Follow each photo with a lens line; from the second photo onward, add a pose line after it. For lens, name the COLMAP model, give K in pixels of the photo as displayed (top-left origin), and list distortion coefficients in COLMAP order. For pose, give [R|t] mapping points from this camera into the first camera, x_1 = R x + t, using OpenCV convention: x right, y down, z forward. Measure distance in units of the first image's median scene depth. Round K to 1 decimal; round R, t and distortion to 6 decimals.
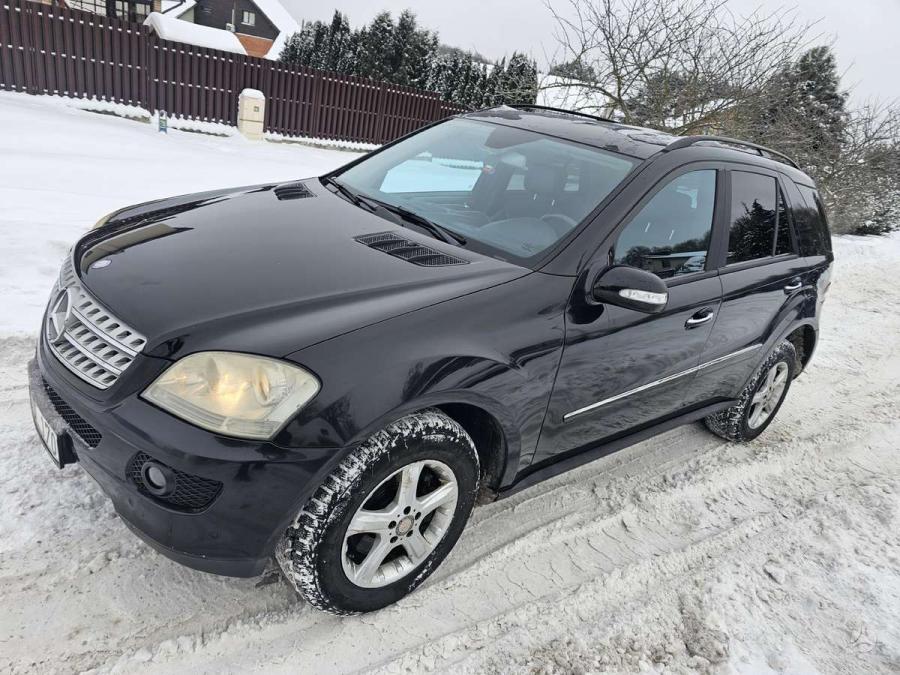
lens RADIAL K [[617.7, 0, 465.1], [0, 617.7, 338.3], [0, 0, 1]] dist [0.054060, -0.037767]
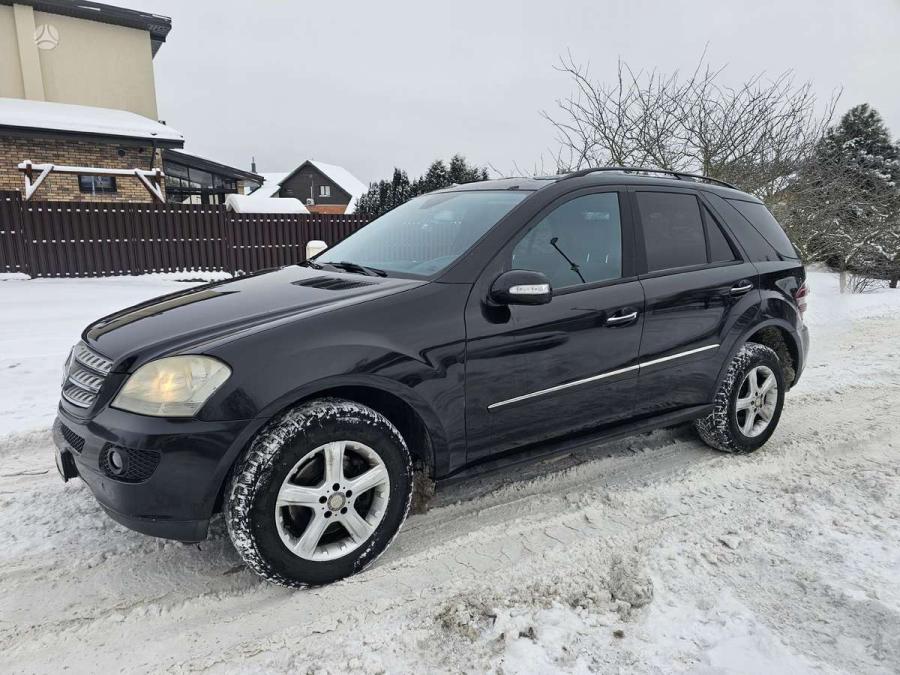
lens RADIAL K [[613.2, 0, 459.0], [0, 613.2, 332.5], [0, 0, 1]] dist [0.057284, -0.039574]
pose [[0.979010, -0.158115, -0.128603, 0.320493], [0.130028, 0.970447, -0.203289, 0.251483], [0.156945, 0.182300, 0.970636, -0.148174]]
